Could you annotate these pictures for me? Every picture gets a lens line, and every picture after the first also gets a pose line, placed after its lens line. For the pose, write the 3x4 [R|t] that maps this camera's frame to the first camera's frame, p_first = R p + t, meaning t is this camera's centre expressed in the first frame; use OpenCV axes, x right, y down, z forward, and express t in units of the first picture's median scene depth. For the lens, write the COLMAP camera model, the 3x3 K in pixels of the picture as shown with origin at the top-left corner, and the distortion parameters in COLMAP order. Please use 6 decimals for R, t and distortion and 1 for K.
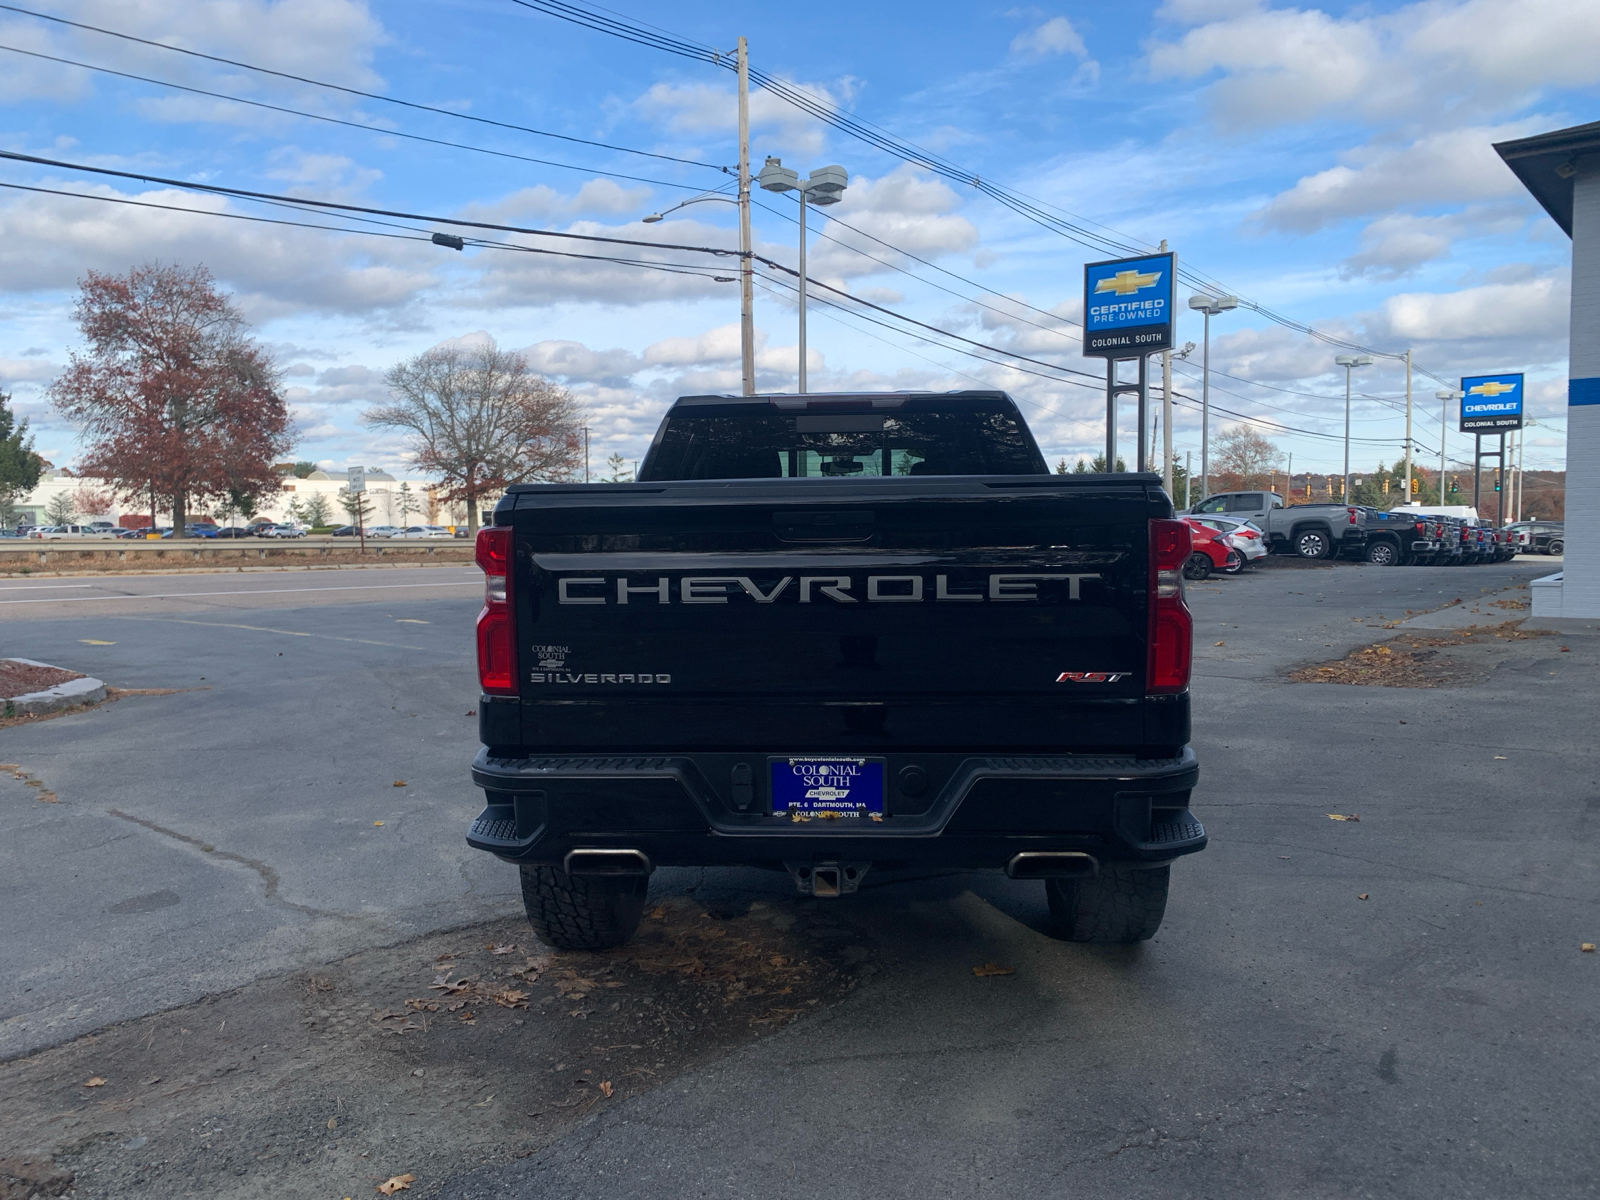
lens RADIAL K [[1204.7, 0, 798.0], [0, 1204.7, 605.6], [0, 0, 1]] dist [0.036335, -0.051700]
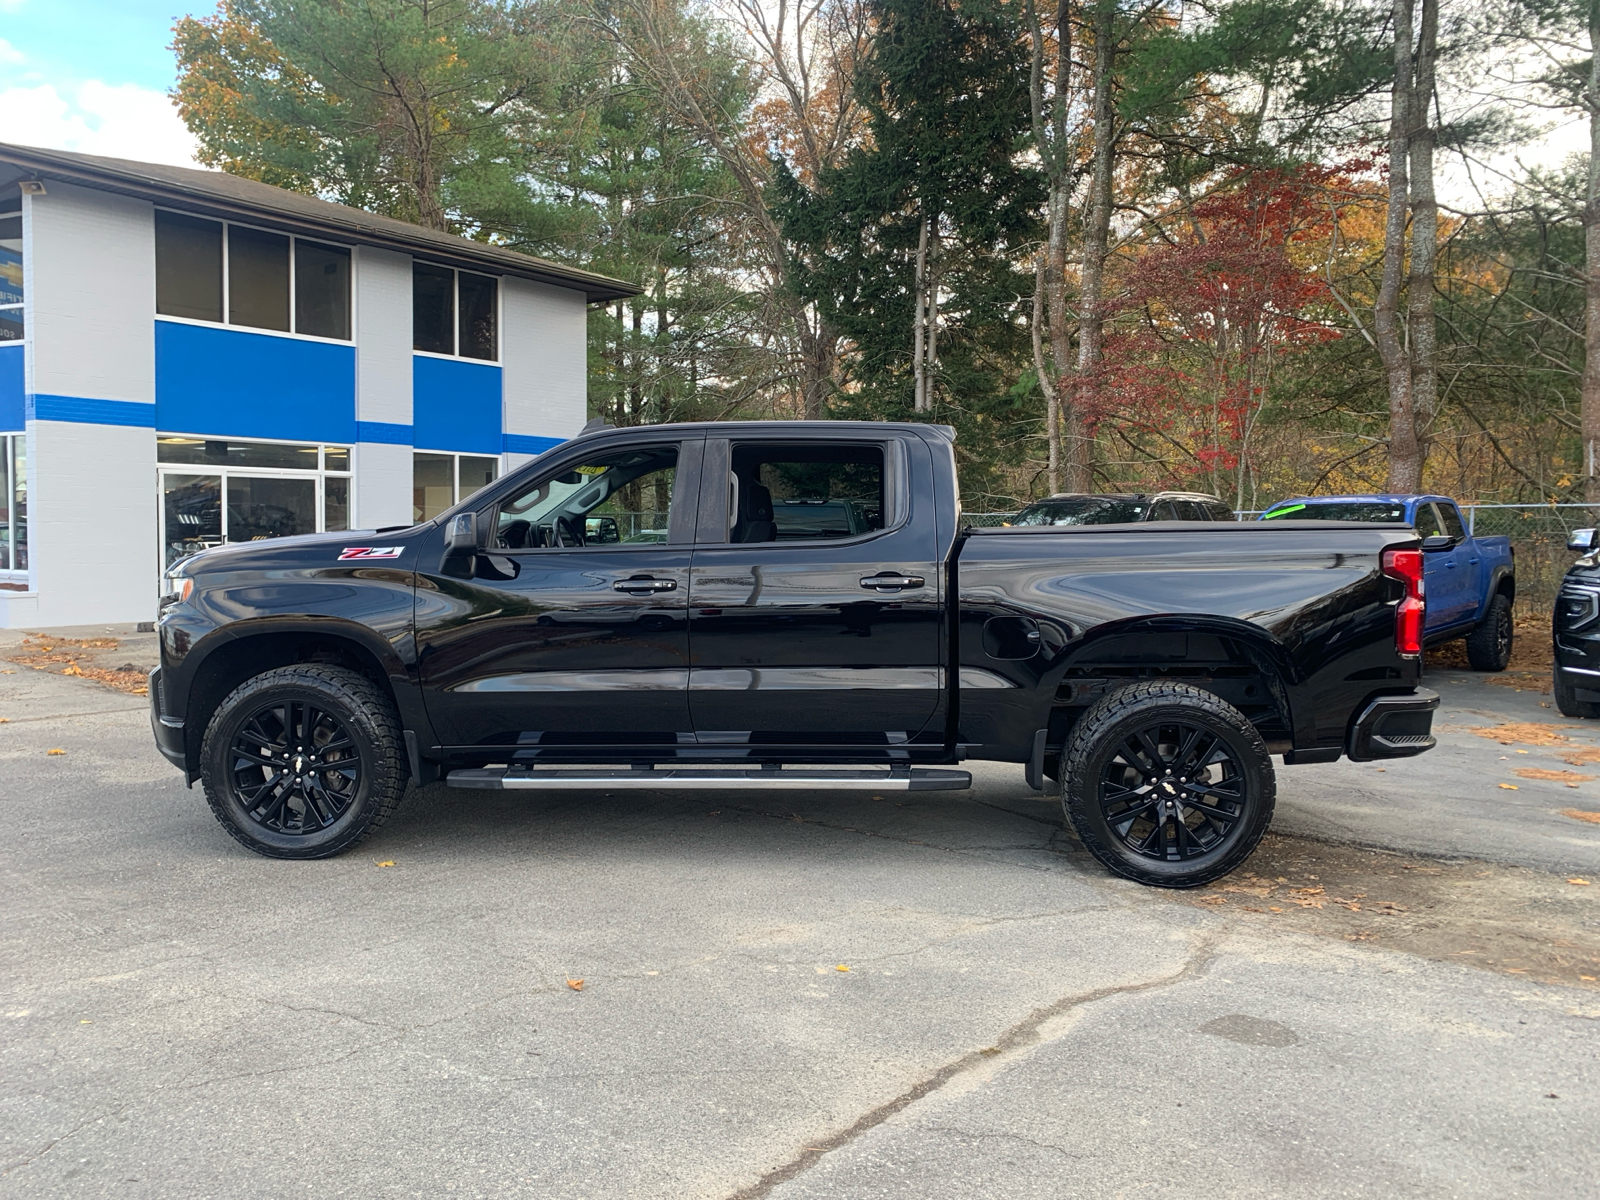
lens RADIAL K [[1204.7, 0, 793.7], [0, 1204.7, 592.7], [0, 0, 1]] dist [0.036335, -0.051700]
pose [[0.005395, -0.042497, 0.999082, -0.212974], [0.060984, 0.997251, 0.042090, -0.013907], [-0.998124, 0.060701, 0.007972, 0.207630]]
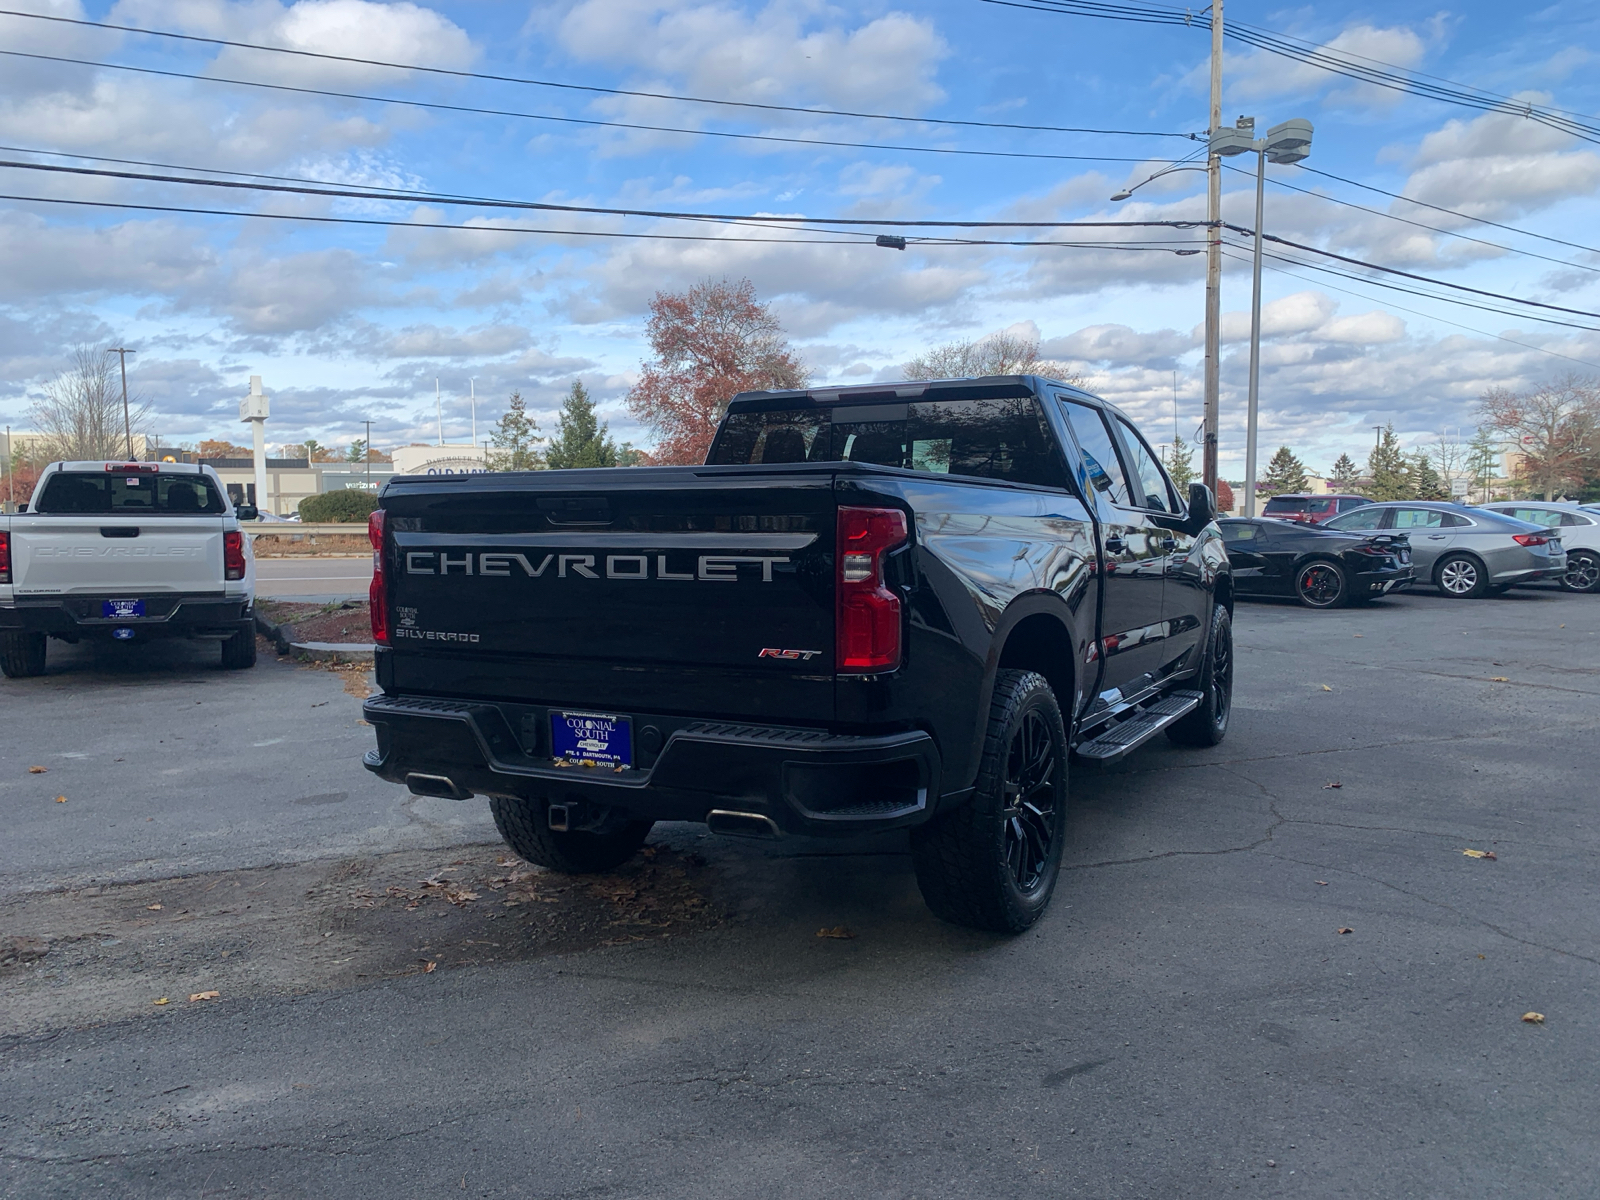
lens RADIAL K [[1204.7, 0, 809.8], [0, 1204.7, 630.5], [0, 0, 1]] dist [0.036335, -0.051700]
pose [[0.908774, 0.042842, -0.415084, 0.077282], [-0.030204, 0.998860, 0.036969, -0.000167], [0.416195, -0.021059, 0.909032, 0.005209]]
